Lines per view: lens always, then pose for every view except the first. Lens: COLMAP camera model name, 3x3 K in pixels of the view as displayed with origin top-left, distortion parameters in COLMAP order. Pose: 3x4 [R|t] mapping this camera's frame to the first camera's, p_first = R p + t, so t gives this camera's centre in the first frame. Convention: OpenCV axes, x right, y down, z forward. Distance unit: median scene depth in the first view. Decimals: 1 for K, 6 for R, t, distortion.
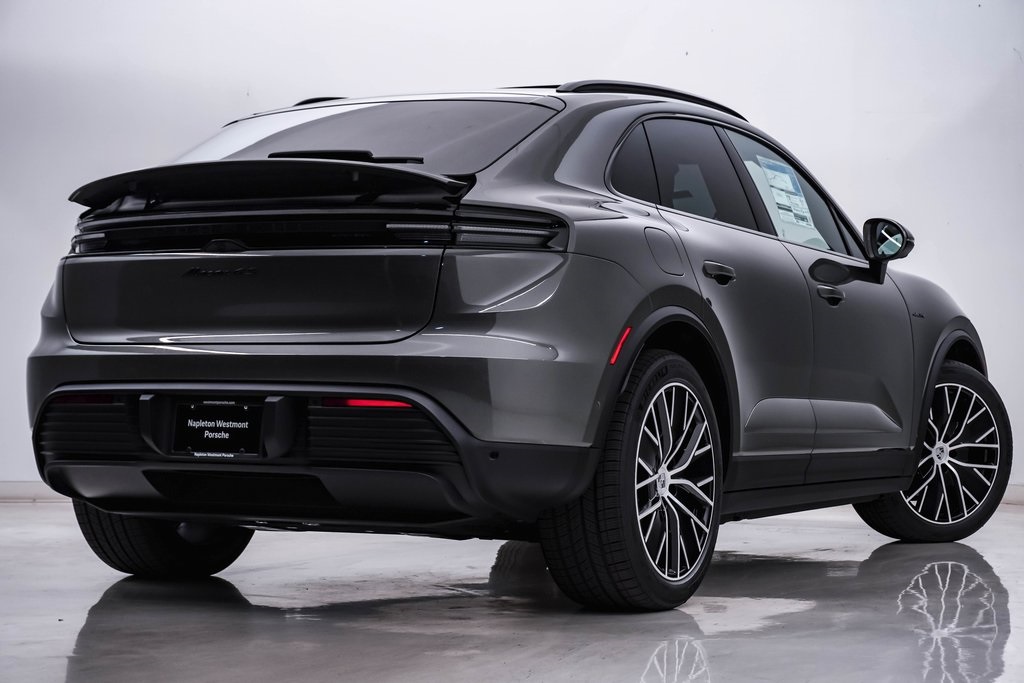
lens RADIAL K [[2225.1, 0, 512.2], [0, 2225.1, 338.0], [0, 0, 1]] dist [0.016445, 0.000000]
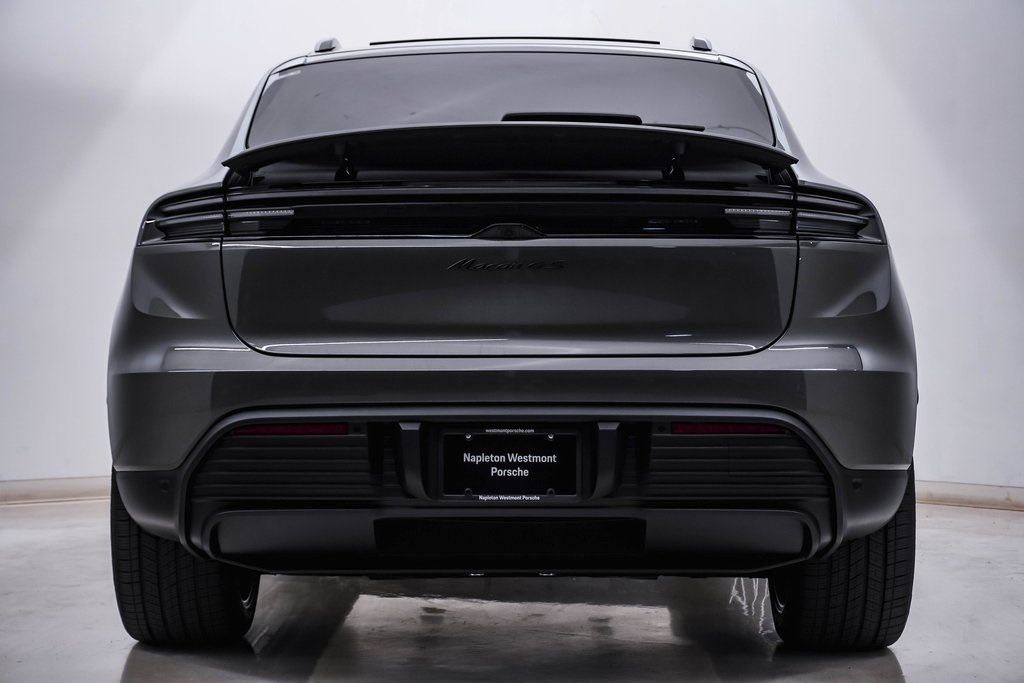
lens RADIAL K [[2225.1, 0, 511.9], [0, 2225.1, 345.0], [0, 0, 1]] dist [0.016445, 0.000000]
pose [[0.886315, -0.009357, 0.462988, -0.495411], [0.000805, 0.999825, 0.018664, -0.015973], [-0.463082, -0.016170, 0.886168, 0.304026]]
